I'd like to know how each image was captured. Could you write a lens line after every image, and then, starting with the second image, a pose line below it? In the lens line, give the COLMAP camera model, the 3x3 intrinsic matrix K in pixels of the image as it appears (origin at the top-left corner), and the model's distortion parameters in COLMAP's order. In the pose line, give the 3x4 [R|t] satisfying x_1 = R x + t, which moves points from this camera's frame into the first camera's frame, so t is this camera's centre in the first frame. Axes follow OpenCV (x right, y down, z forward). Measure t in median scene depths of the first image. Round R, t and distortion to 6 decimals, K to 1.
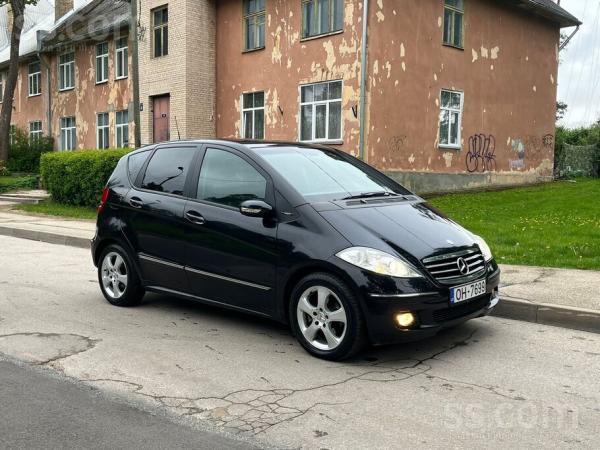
lens RADIAL K [[683.9, 0, 300.0], [0, 683.9, 225.0], [0, 0, 1]] dist [0.173665, -0.379703]
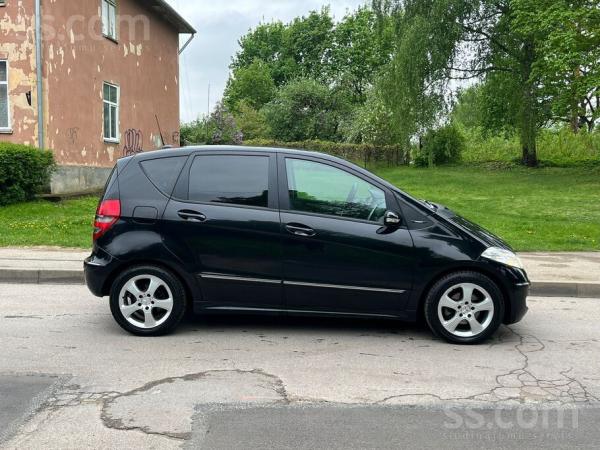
lens RADIAL K [[695.2, 0, 300.0], [0, 695.2, 225.0], [0, 0, 1]] dist [0.029625, 0.016198]
pose [[0.726708, -0.051431, 0.685018, -0.291565], [0.039081, 0.998674, 0.033520, -0.017528], [-0.685834, 0.002411, 0.727754, 0.100232]]
